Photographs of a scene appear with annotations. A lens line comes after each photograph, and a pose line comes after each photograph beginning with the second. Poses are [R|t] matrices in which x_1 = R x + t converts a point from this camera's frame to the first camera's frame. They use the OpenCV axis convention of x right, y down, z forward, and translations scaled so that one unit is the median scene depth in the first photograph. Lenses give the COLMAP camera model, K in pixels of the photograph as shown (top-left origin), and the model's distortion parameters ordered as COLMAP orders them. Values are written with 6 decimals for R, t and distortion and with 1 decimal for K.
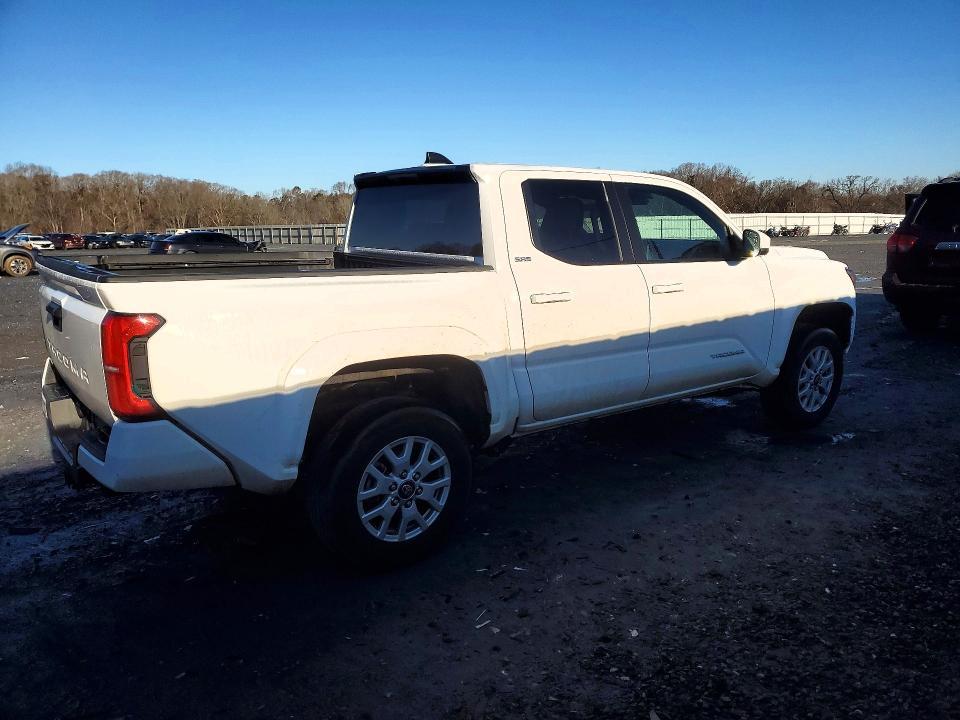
lens RADIAL K [[747.2, 0, 480.0], [0, 747.2, 360.0], [0, 0, 1]] dist [0.016188, 0.005860]
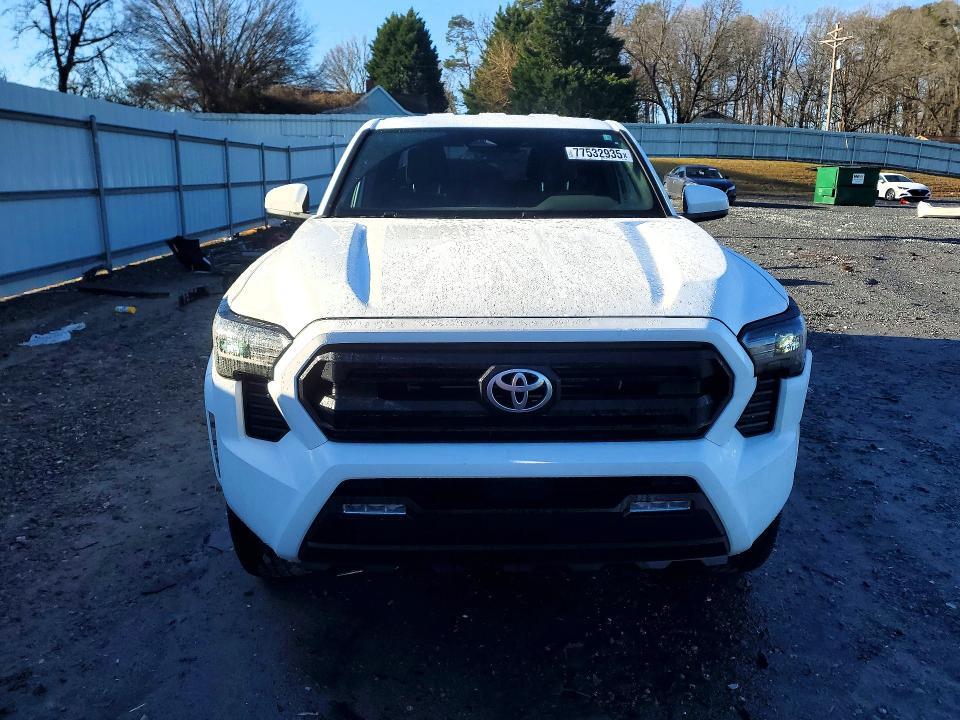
lens RADIAL K [[739.1, 0, 480.0], [0, 739.1, 360.0], [0, 0, 1]] dist [0.011029, 0.003707]
pose [[-0.586653, 0.182035, -0.789114, 0.832449], [-0.202198, 0.910625, 0.360386, -0.294934], [0.784190, 0.370979, -0.497414, 1.480387]]
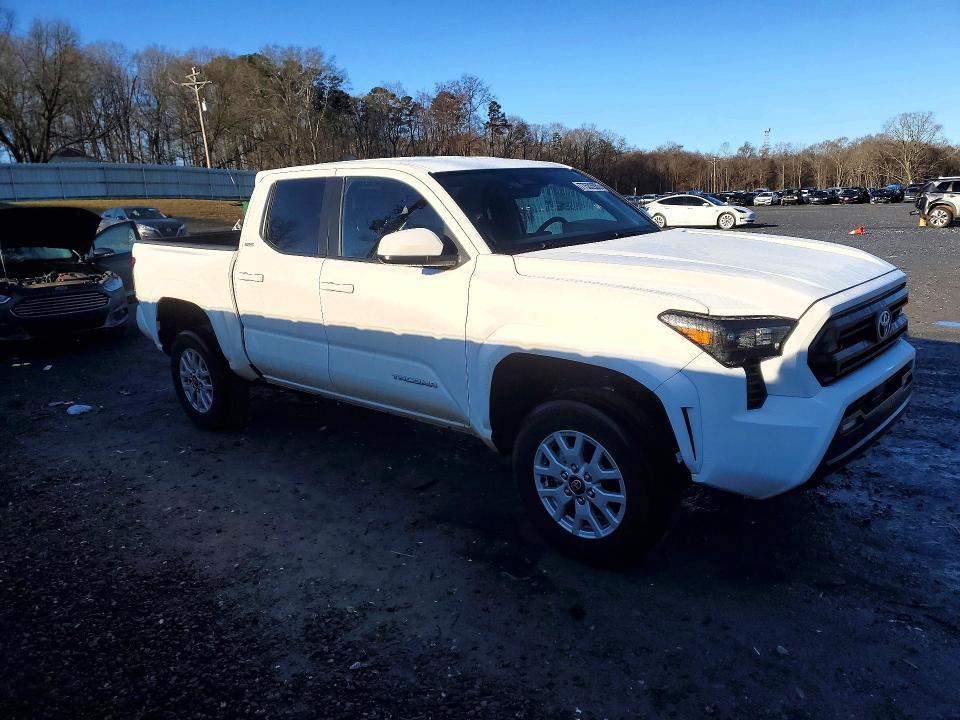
lens RADIAL K [[747.2, 0, 480.0], [0, 747.2, 360.0], [0, 0, 1]] dist [0.016188, 0.005860]
pose [[0.171862, 0.190552, -0.966516, 1.075044], [-0.173585, 0.971621, 0.160692, -0.165025], [0.969707, 0.140156, 0.200061, 0.875398]]
